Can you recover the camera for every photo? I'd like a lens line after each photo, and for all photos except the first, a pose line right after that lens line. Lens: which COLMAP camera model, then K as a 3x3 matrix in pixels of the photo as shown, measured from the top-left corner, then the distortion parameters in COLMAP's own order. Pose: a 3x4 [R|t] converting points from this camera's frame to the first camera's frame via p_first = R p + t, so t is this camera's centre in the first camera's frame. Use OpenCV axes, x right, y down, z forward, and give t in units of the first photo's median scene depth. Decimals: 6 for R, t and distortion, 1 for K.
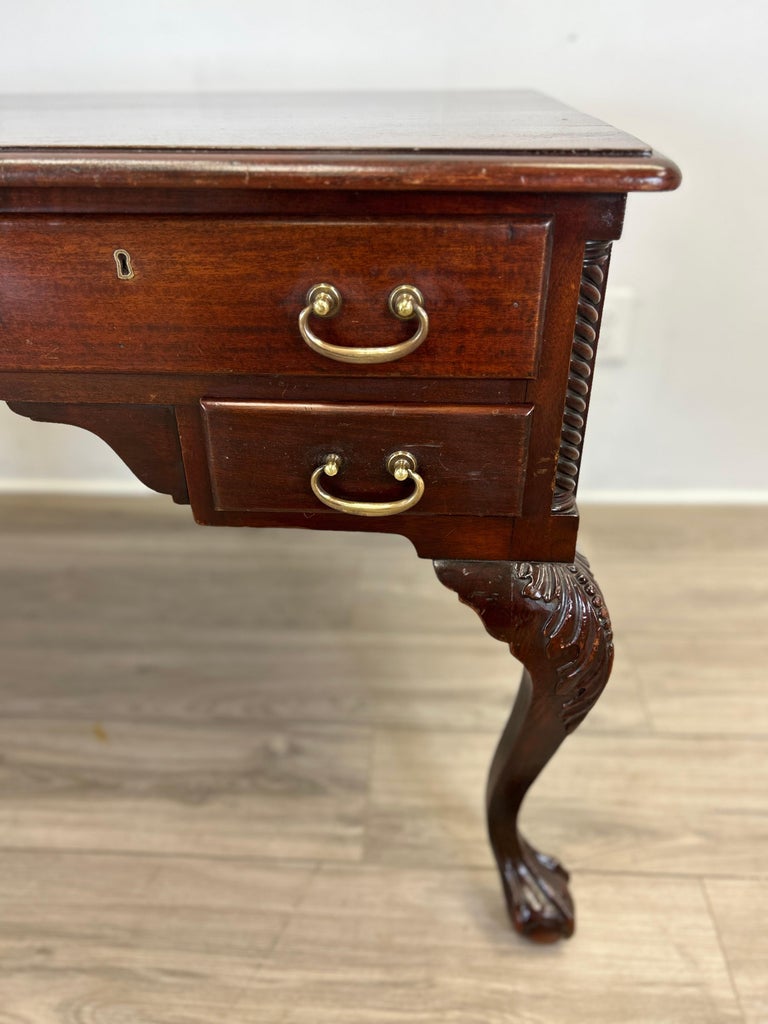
lens RADIAL K [[794.7, 0, 384.0], [0, 794.7, 512.0], [0, 0, 1]] dist [0.052494, -0.081846]
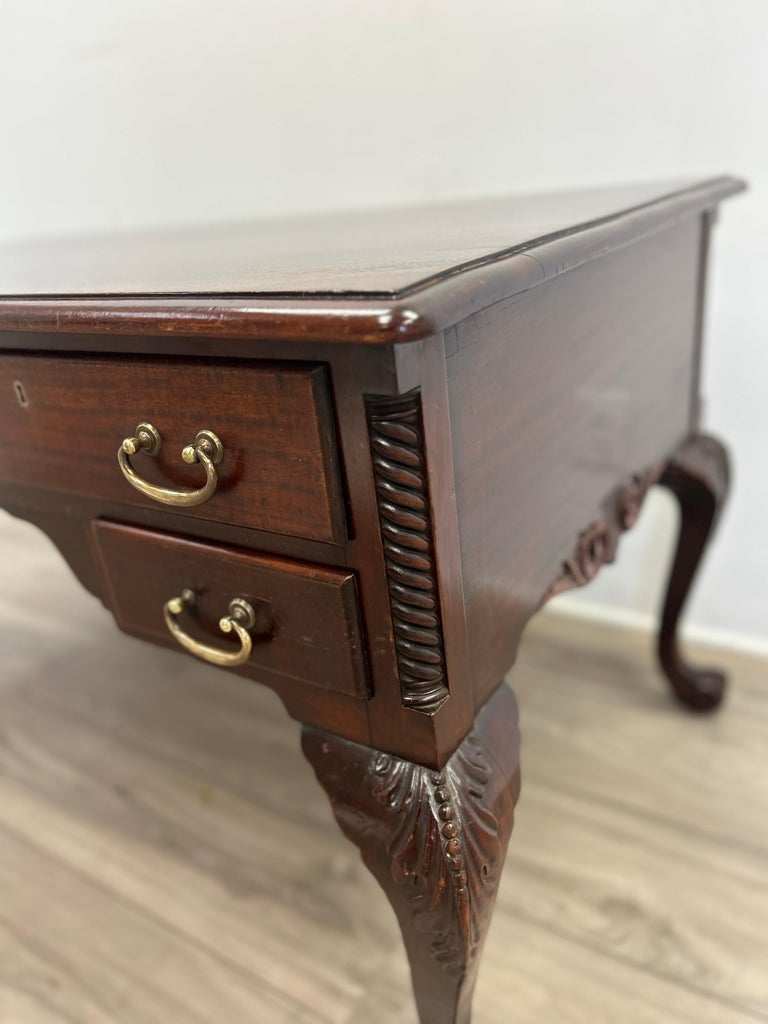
lens RADIAL K [[794.7, 0, 384.0], [0, 794.7, 512.0], [0, 0, 1]] dist [0.052494, -0.081846]
pose [[0.861277, 0.117957, -0.494255, 0.665431], [-0.158927, 0.986417, -0.041527, -0.180590], [0.482643, 0.114317, 0.868324, 0.296959]]
